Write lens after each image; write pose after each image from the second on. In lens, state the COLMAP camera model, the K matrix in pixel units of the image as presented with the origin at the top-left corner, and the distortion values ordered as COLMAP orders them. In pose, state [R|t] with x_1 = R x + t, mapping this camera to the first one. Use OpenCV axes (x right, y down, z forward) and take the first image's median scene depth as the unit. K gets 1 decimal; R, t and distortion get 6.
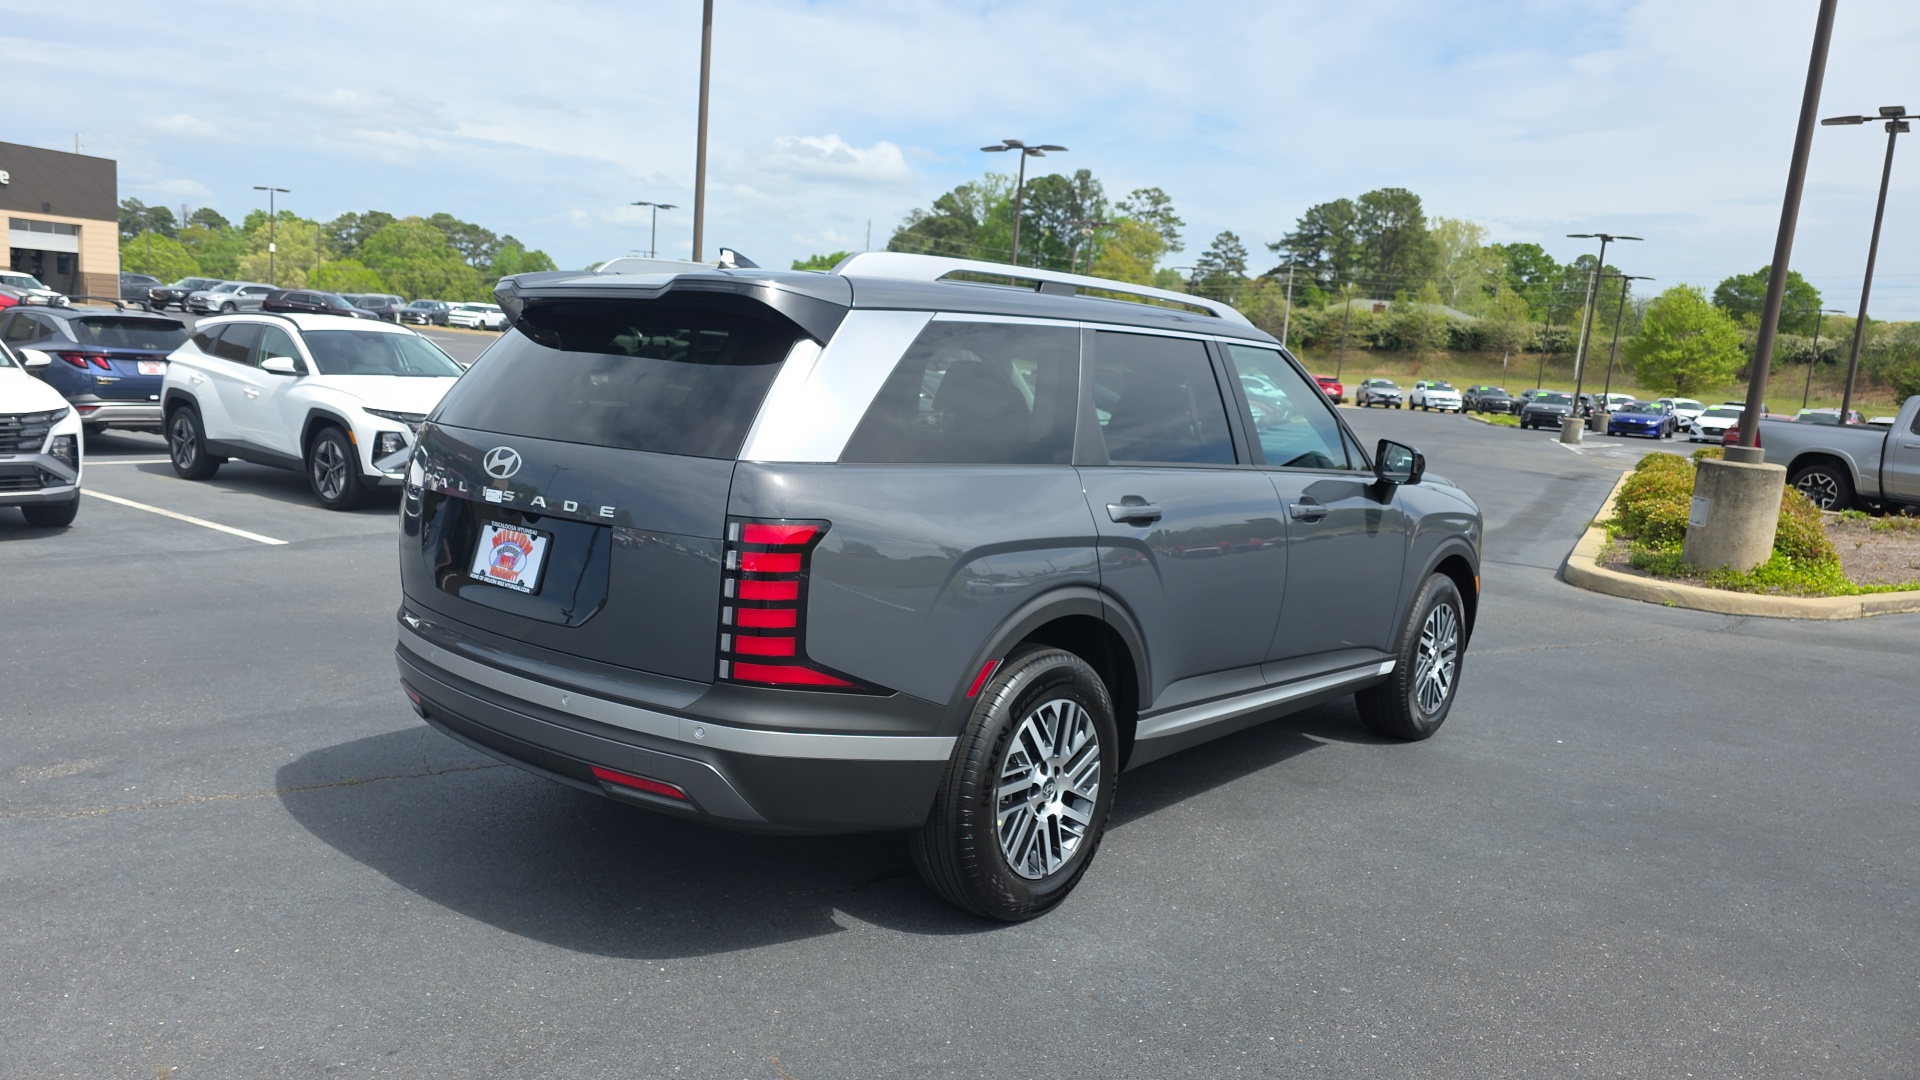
lens RADIAL K [[1351.6, 0, 948.8], [0, 1351.6, 539.8], [0, 0, 1]] dist [0.022036, -0.022477]
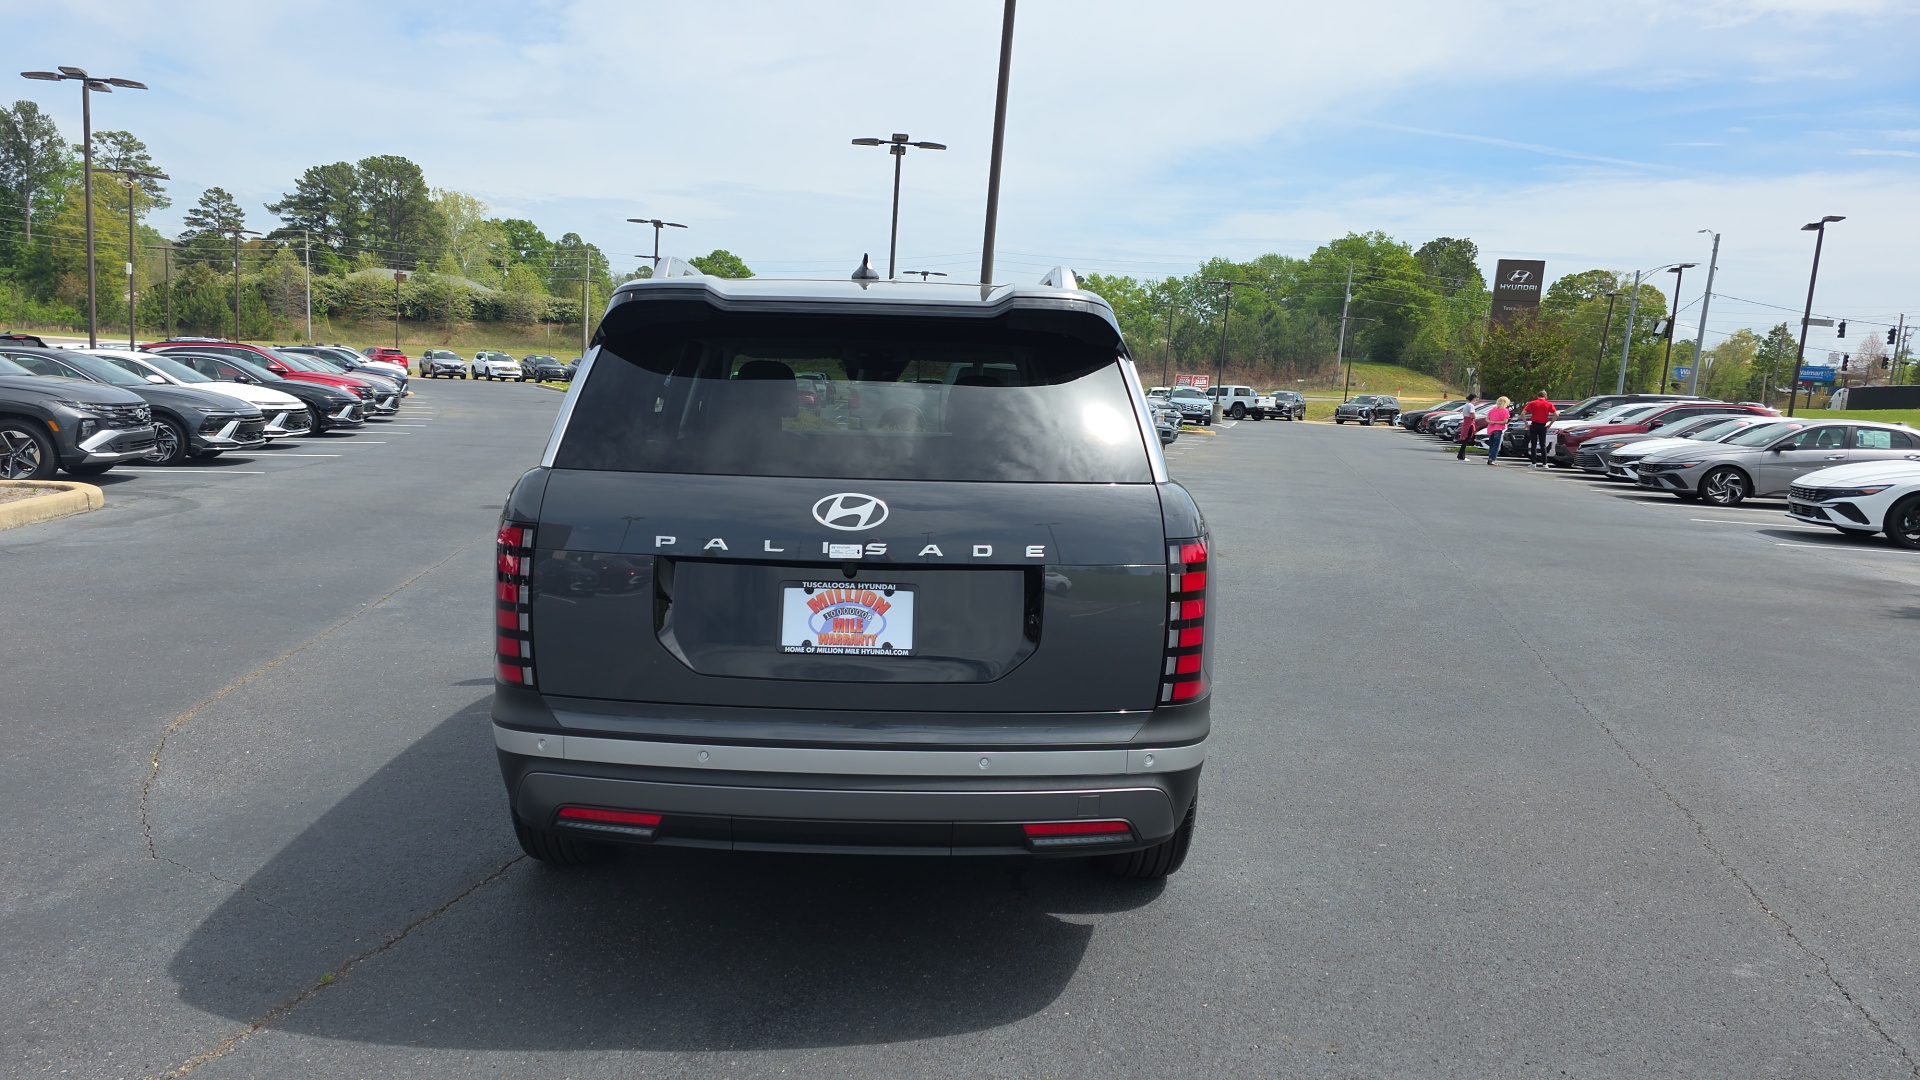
lens RADIAL K [[1302.8, 0, 871.6], [0, 1302.8, 561.9], [0, 0, 1]] dist [0.064452, -0.061819]
pose [[0.736643, -0.126041, 0.664433, -0.095976], [0.094437, 0.992024, 0.083483, -0.010233], [-0.669656, 0.001250, 0.742670, 0.042175]]
